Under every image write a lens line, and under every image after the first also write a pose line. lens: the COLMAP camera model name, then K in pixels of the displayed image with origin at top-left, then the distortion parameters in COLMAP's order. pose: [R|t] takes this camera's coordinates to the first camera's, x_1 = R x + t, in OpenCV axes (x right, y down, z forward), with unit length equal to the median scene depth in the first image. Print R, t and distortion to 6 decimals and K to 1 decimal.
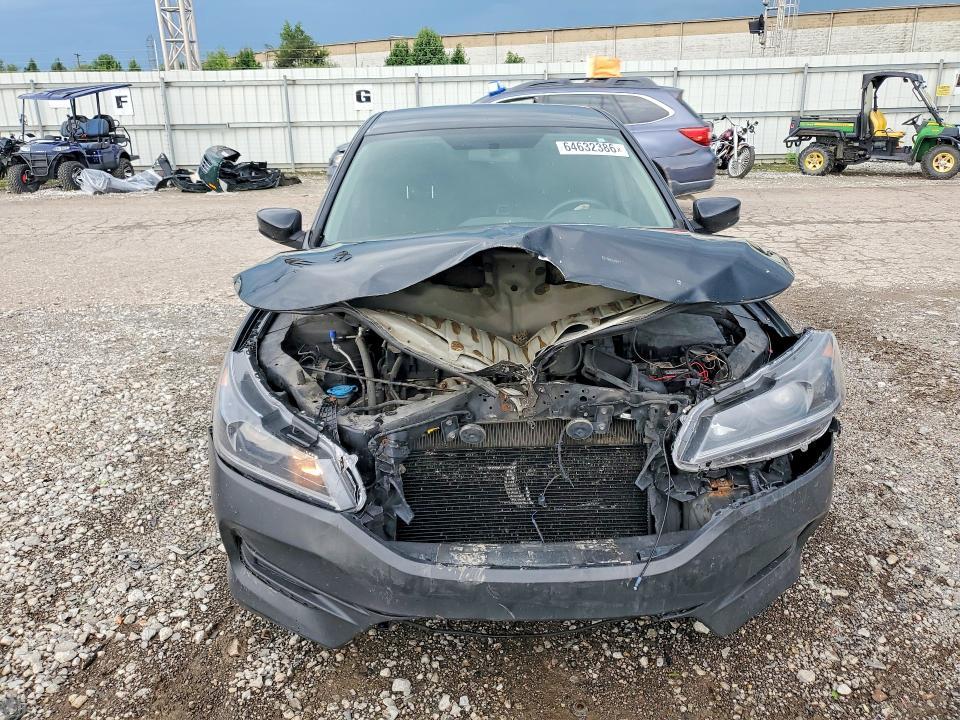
lens RADIAL K [[718.8, 0, 458.1], [0, 718.8, 358.3], [0, 0, 1]] dist [0.006293, 0.007534]
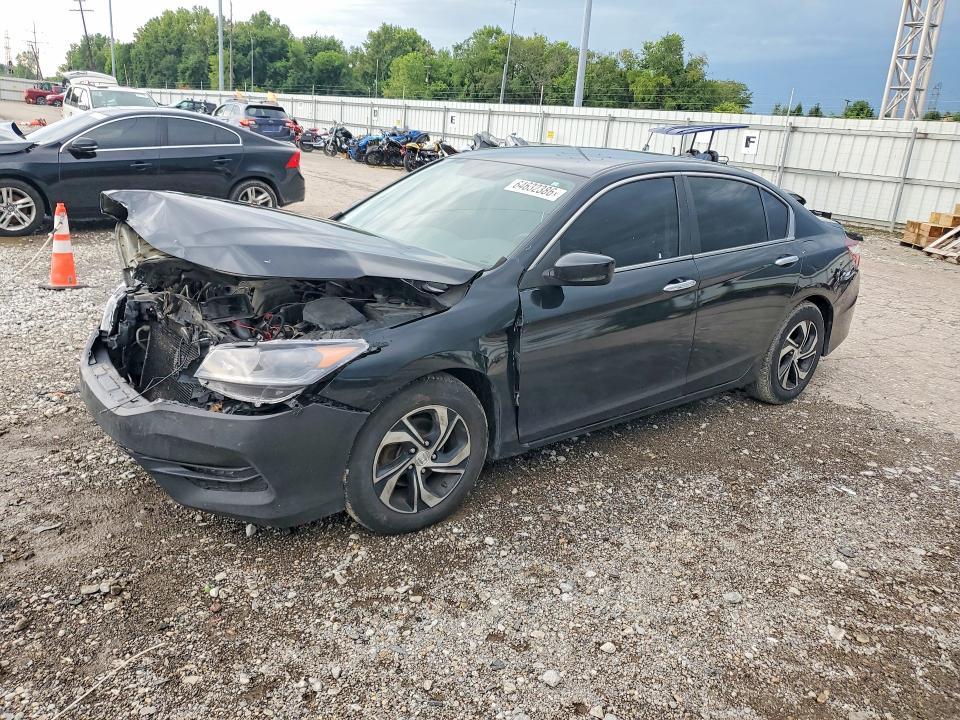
lens RADIAL K [[718.8, 0, 458.1], [0, 718.8, 358.3], [0, 0, 1]] dist [0.006293, 0.007534]
pose [[0.608729, 0.308087, -0.731116, 0.157363], [-0.347952, 0.931841, 0.102966, -0.018660], [0.713007, 0.191715, 0.674438, 0.039512]]
